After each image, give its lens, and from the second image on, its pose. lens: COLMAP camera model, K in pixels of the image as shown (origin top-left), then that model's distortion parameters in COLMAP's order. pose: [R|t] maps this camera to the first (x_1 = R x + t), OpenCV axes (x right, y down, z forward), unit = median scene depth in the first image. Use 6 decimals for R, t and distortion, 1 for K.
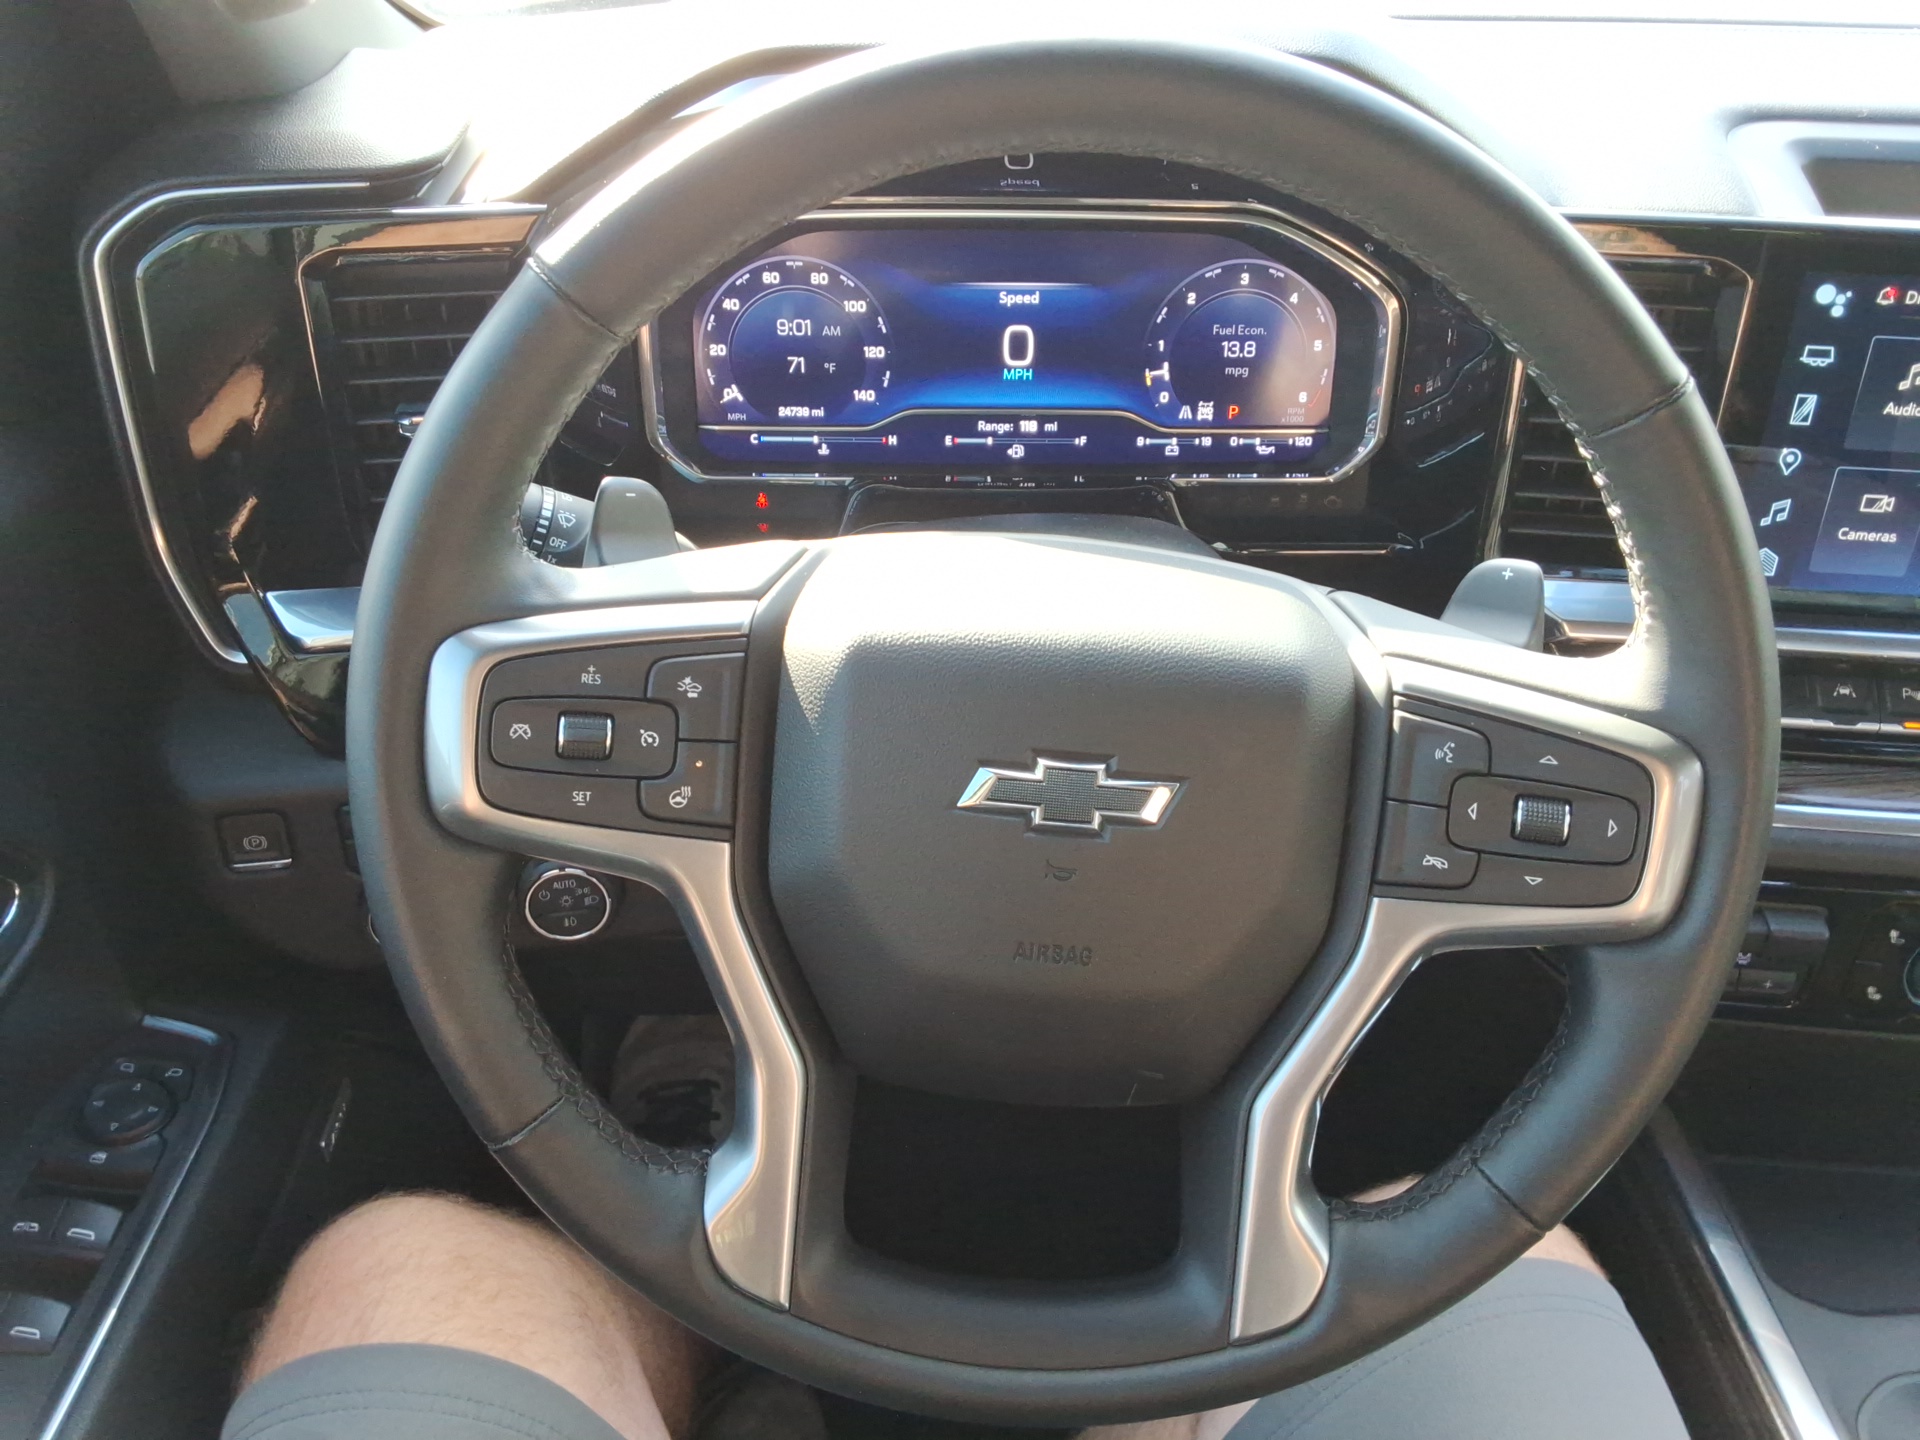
lens RADIAL K [[1553.5, 0, 979.9], [0, 1553.5, 699.5], [0, 0, 1]] dist [0.142762, -0.225933]
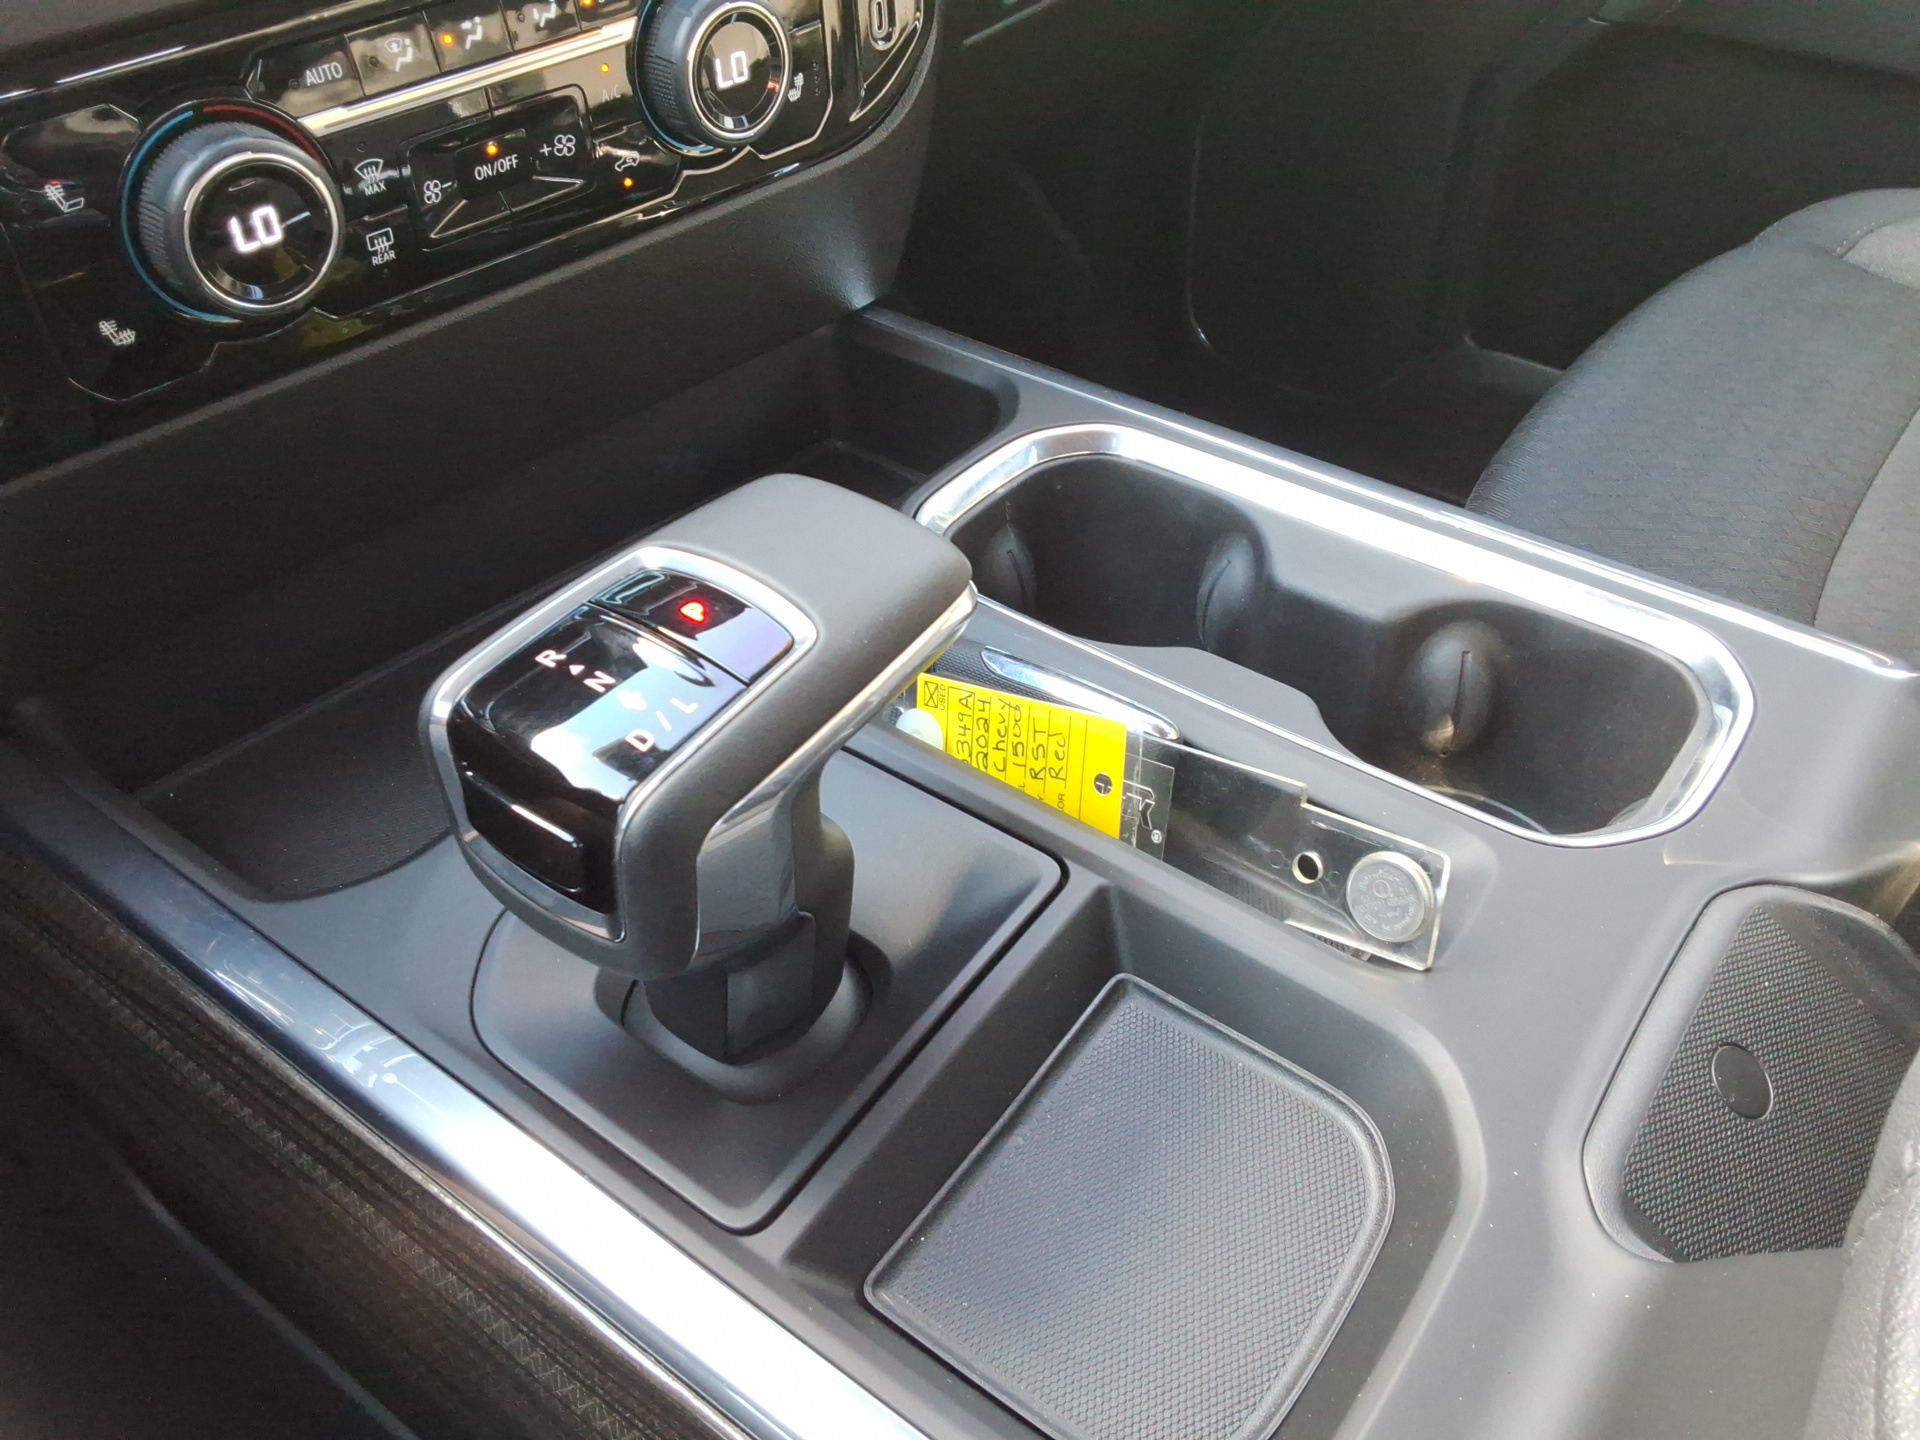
lens RADIAL K [[1556.9, 0, 979.4], [0, 1556.9, 696.7], [0, 0, 1]] dist [0.141000, -0.250893]
pose [[0.615541, -0.525971, 0.586910, 0.357160], [0.436750, 0.847555, 0.301496, 0.243034], [-0.656017, 0.070750, 0.751423, 0.421124]]
